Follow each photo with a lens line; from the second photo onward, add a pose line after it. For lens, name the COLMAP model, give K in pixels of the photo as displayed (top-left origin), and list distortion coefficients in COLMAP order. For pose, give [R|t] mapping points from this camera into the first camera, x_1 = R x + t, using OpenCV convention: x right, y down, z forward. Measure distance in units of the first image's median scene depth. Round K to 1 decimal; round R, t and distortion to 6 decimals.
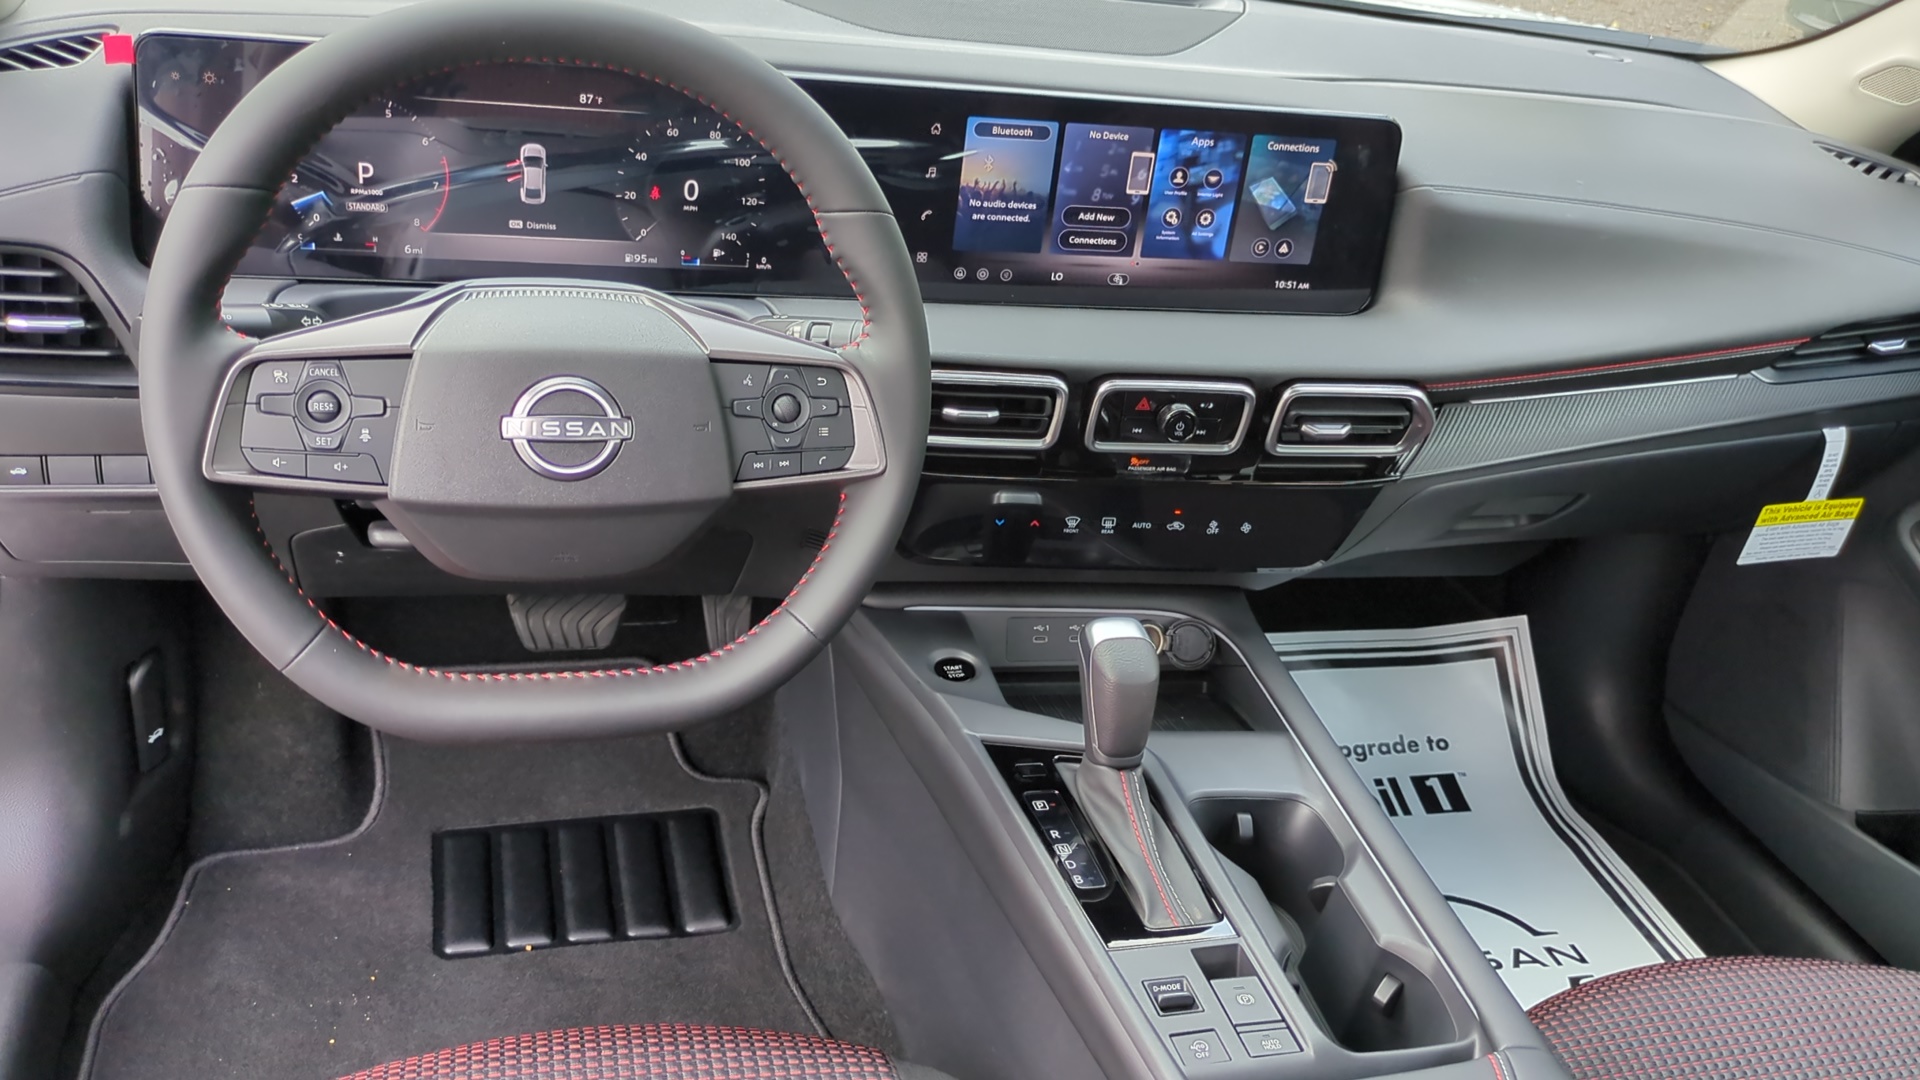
lens RADIAL K [[1637.0, 0, 960.0], [0, 1637.0, 540.0], [0, 0, 1]] dist [0.038142, -0.004385]
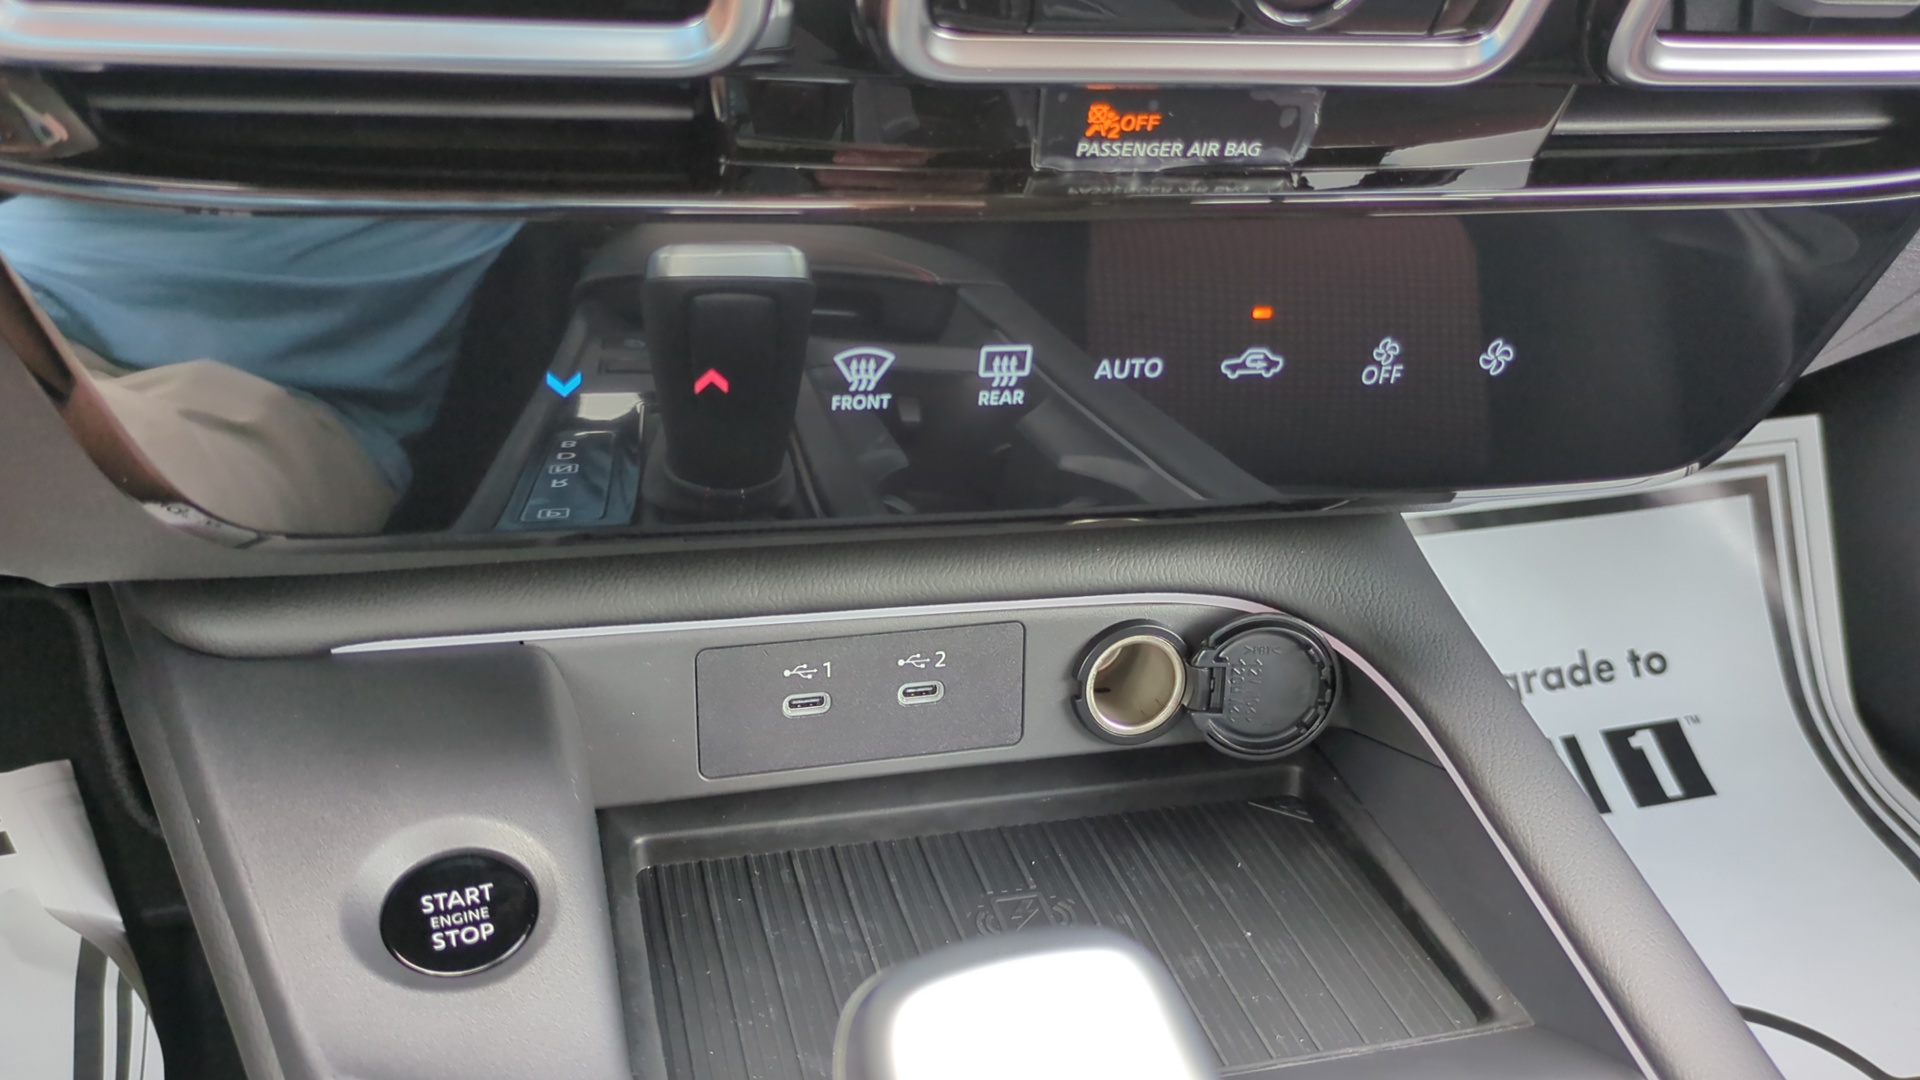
lens RADIAL K [[1681.7, 0, 960.0], [0, 1681.7, 540.0], [0, 0, 1]] dist [0.018234, -0.010362]
pose [[0.998832, -0.031204, 0.036881, 0.073629], [0.023997, 0.983037, 0.181832, -0.032429], [-0.041929, -0.180735, 0.982638, 0.739236]]
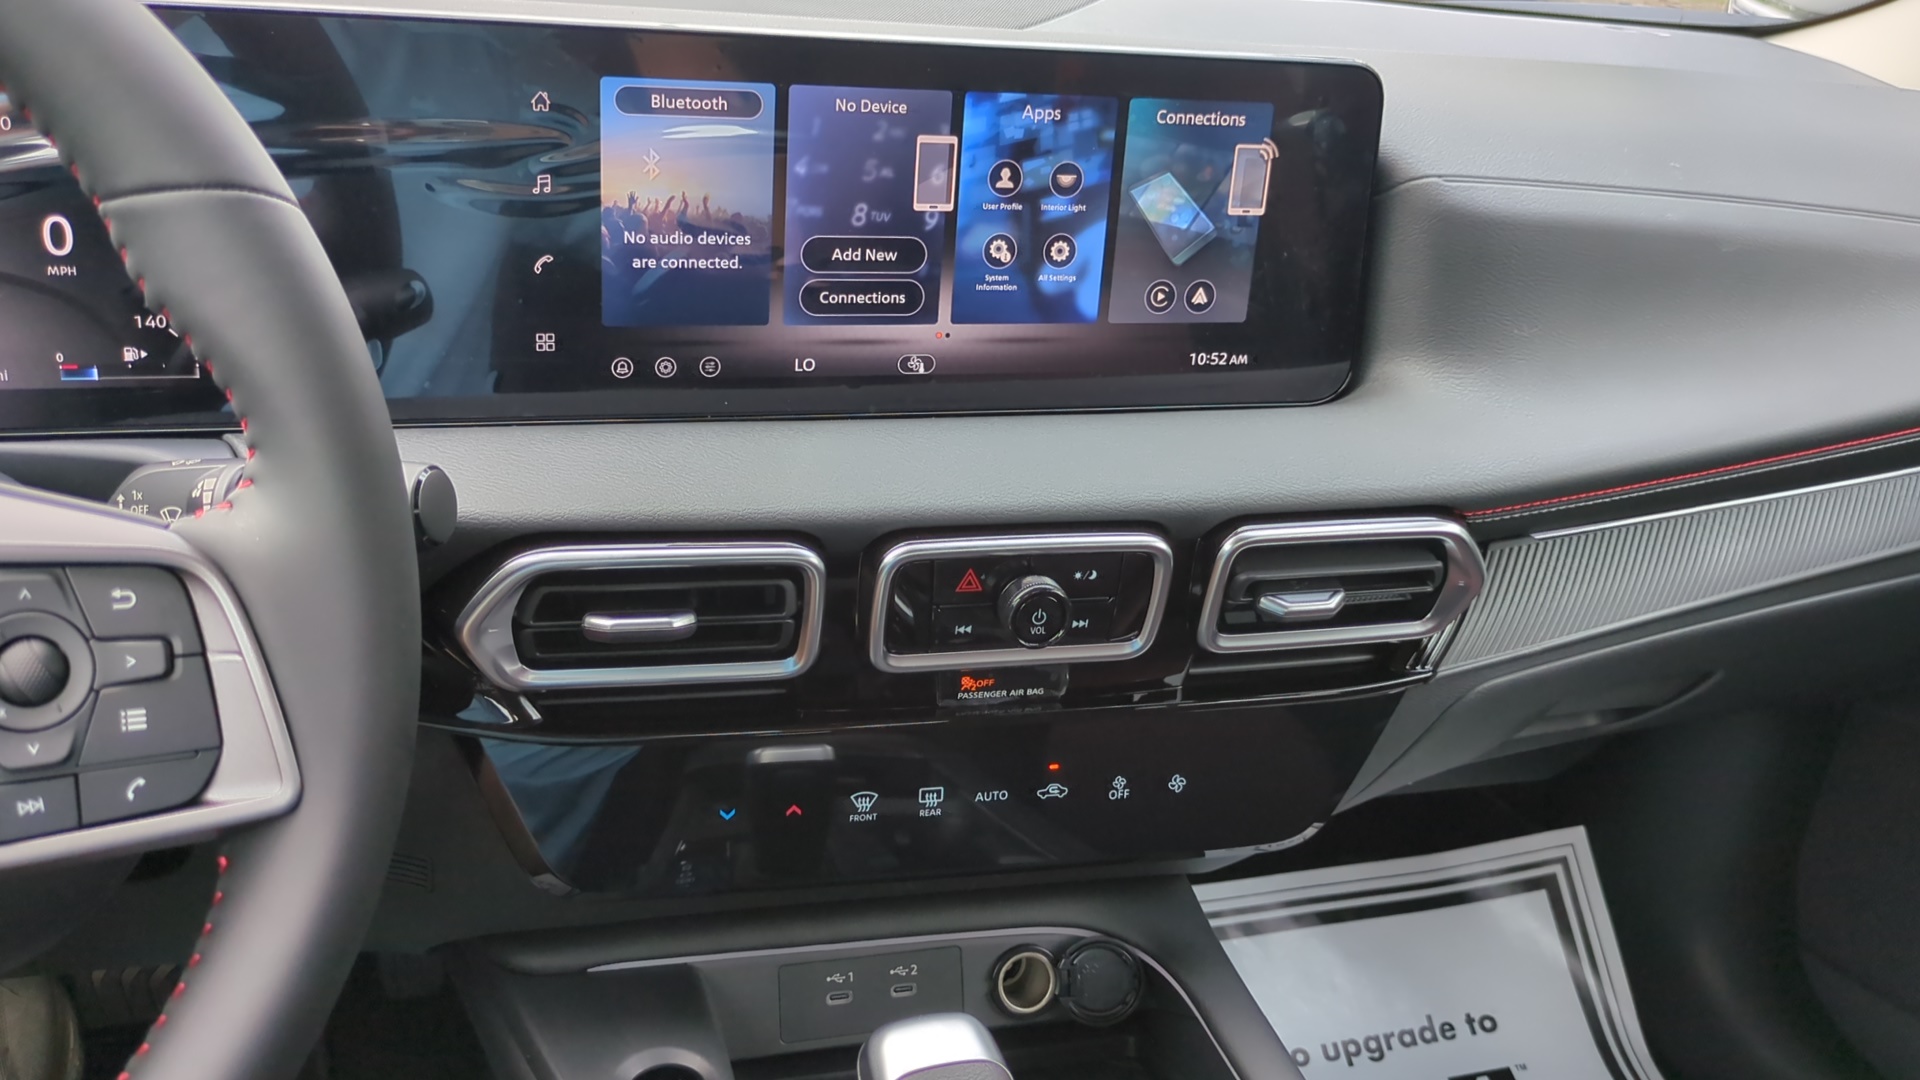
lens RADIAL K [[1681.7, 0, 960.0], [0, 1681.7, 540.0], [0, 0, 1]] dist [0.018234, -0.010362]
pose [[0.996698, -0.068623, 0.043411, 0.082871], [0.072524, 0.992755, -0.095801, -0.042026], [-0.036522, 0.098633, 0.994453, 0.429421]]
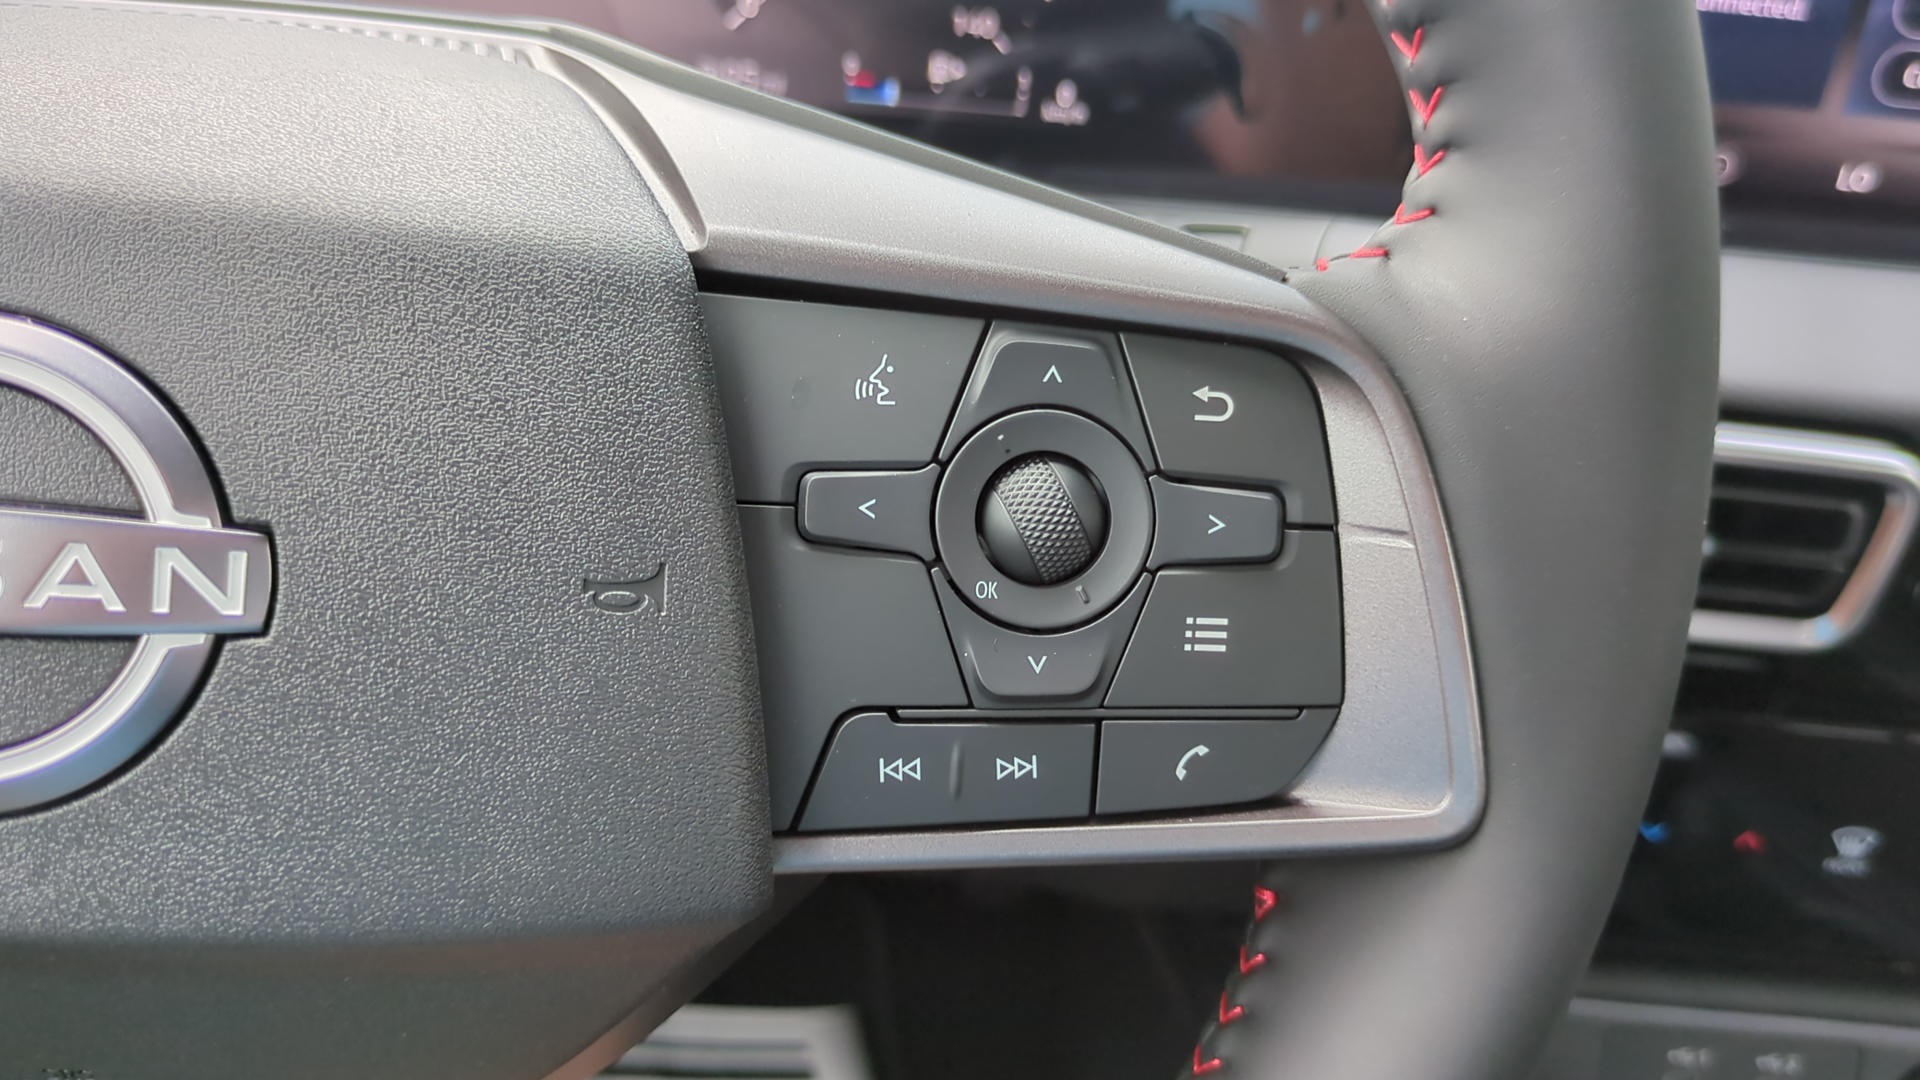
lens RADIAL K [[1681.7, 0, 960.0], [0, 1681.7, 540.0], [0, 0, 1]] dist [0.018234, -0.010362]
pose [[0.975493, 0.065614, -0.210018, -0.052475], [-0.073672, 0.996808, -0.030770, -0.052785], [0.207329, 0.045489, 0.977213, 0.587949]]
